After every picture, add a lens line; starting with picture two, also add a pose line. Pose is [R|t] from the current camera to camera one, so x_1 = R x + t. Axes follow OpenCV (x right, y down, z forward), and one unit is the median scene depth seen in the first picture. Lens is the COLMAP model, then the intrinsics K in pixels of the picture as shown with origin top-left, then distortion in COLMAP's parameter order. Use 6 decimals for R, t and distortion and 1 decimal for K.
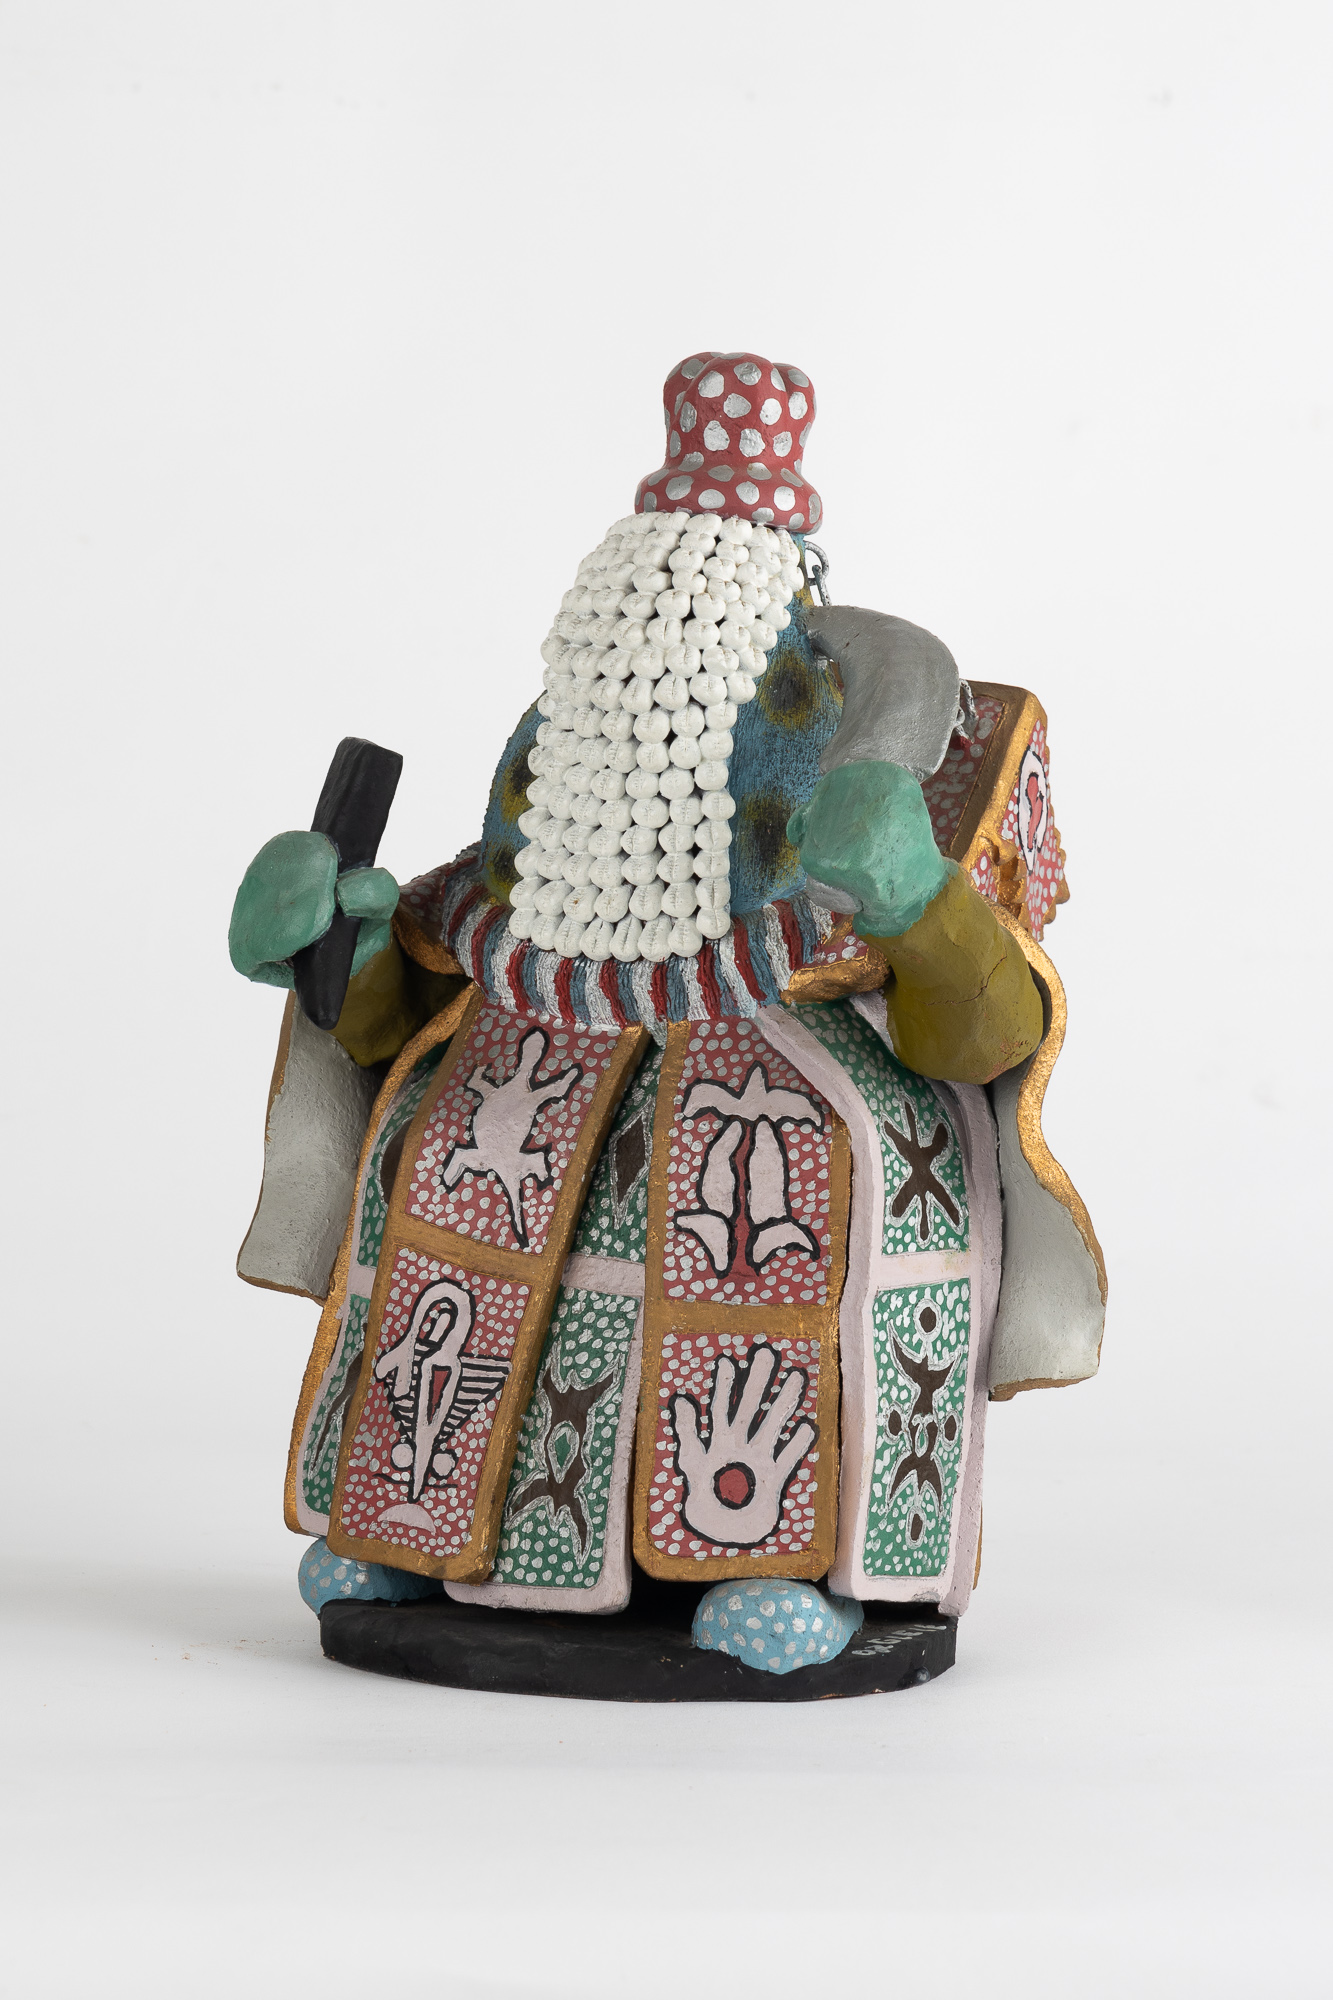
lens RADIAL K [[5866.7, 0, 664.5], [0, 5866.7, 989.7], [0, 0, 1]] dist [0.560321, 0.000000]
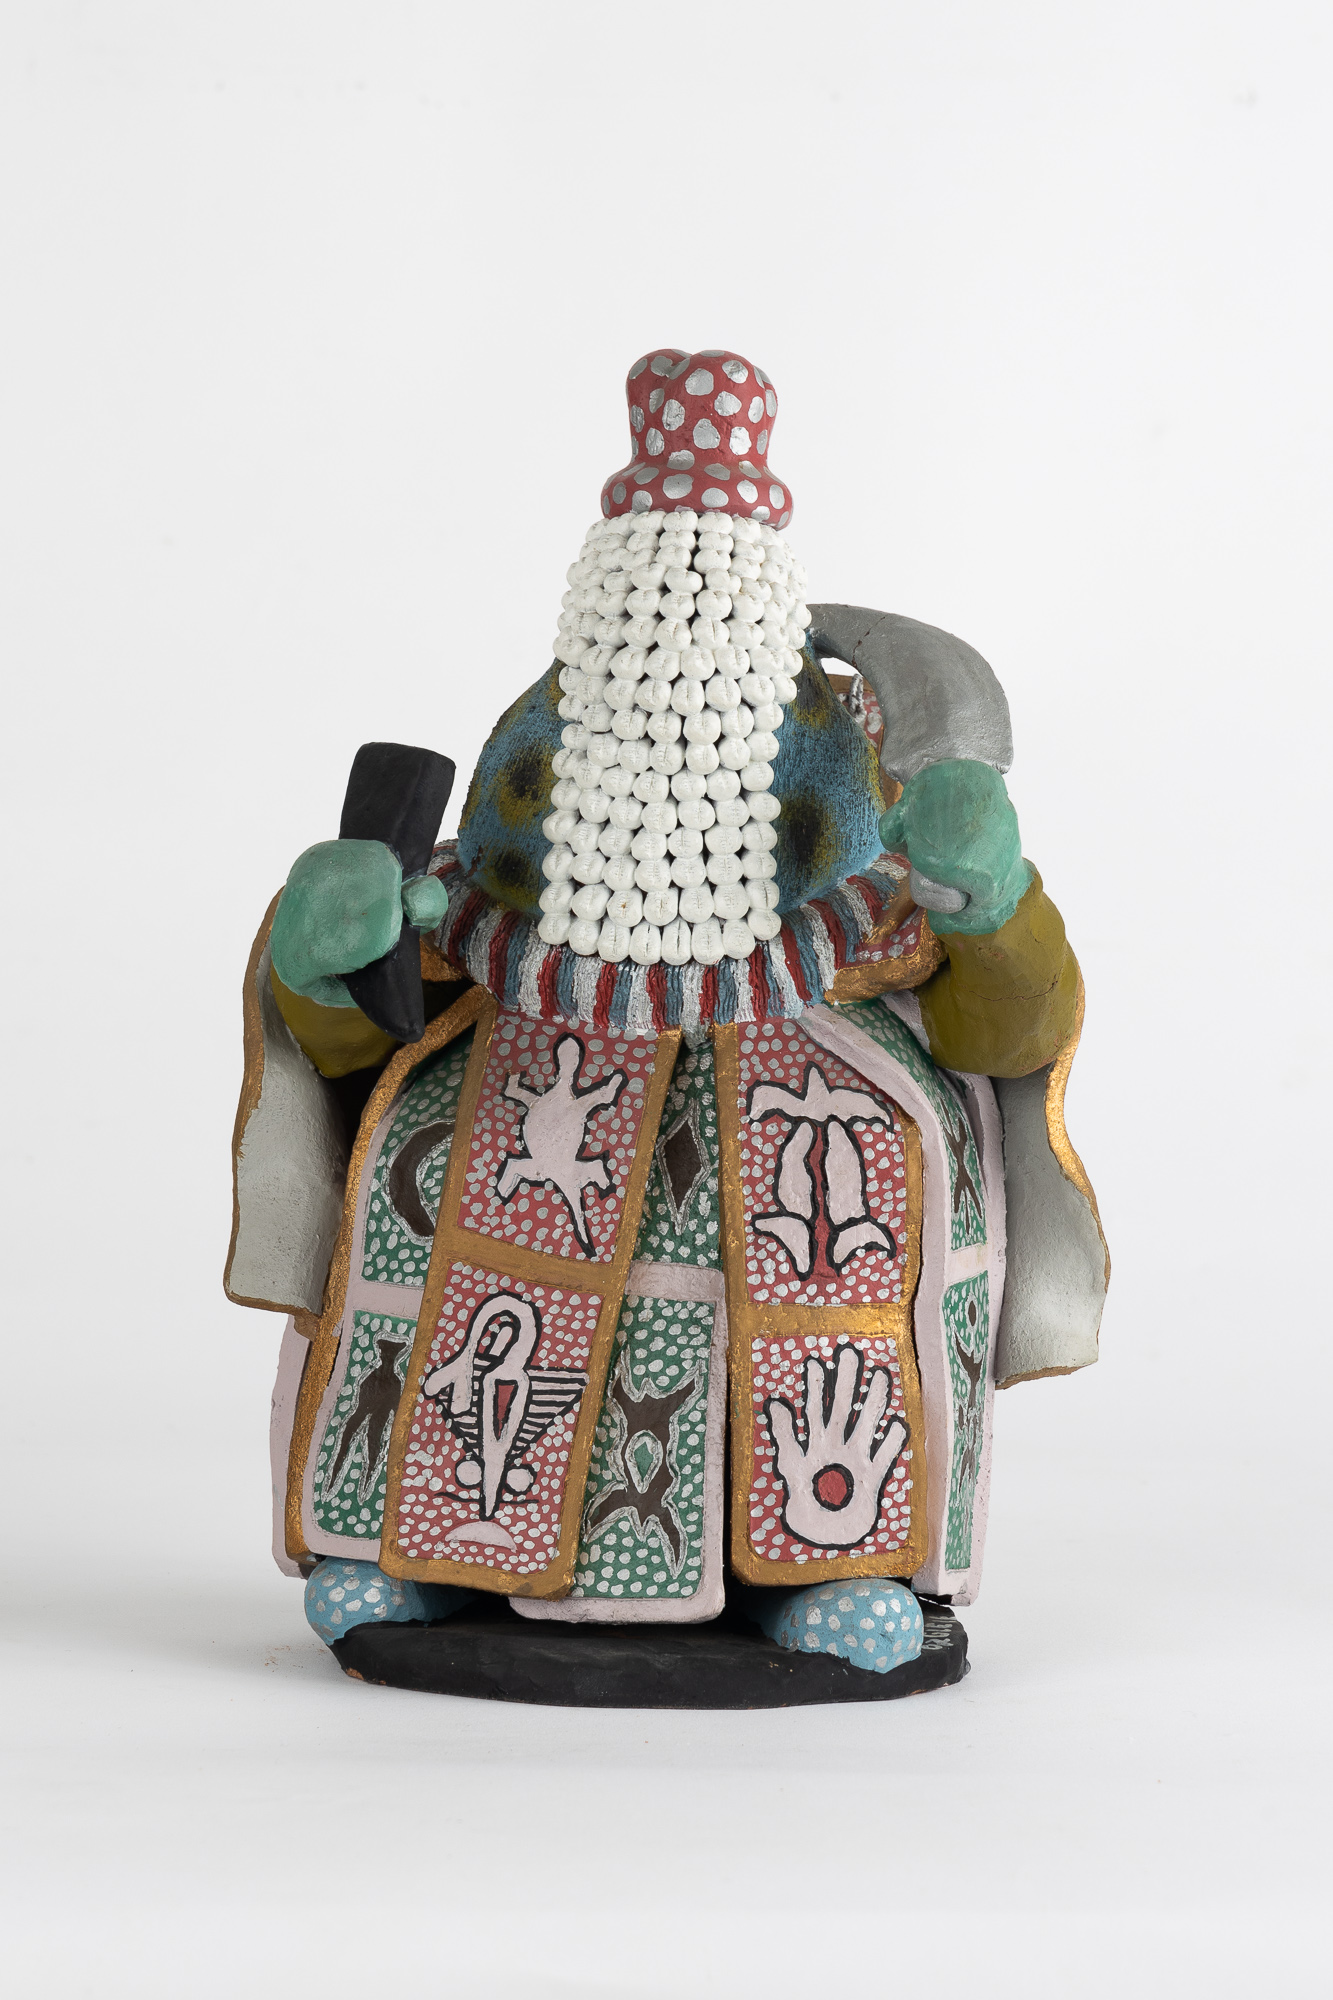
lens RADIAL K [[5866.7, 0, 662.7], [0, 5866.7, 991.4], [0, 0, 1]] dist [0.560321, 0.000000]
pose [[0.958841, -0.025822, 0.282767, -0.292149], [0.023517, 0.999657, 0.011543, -0.011947], [-0.282968, -0.004418, 0.959119, 0.048985]]
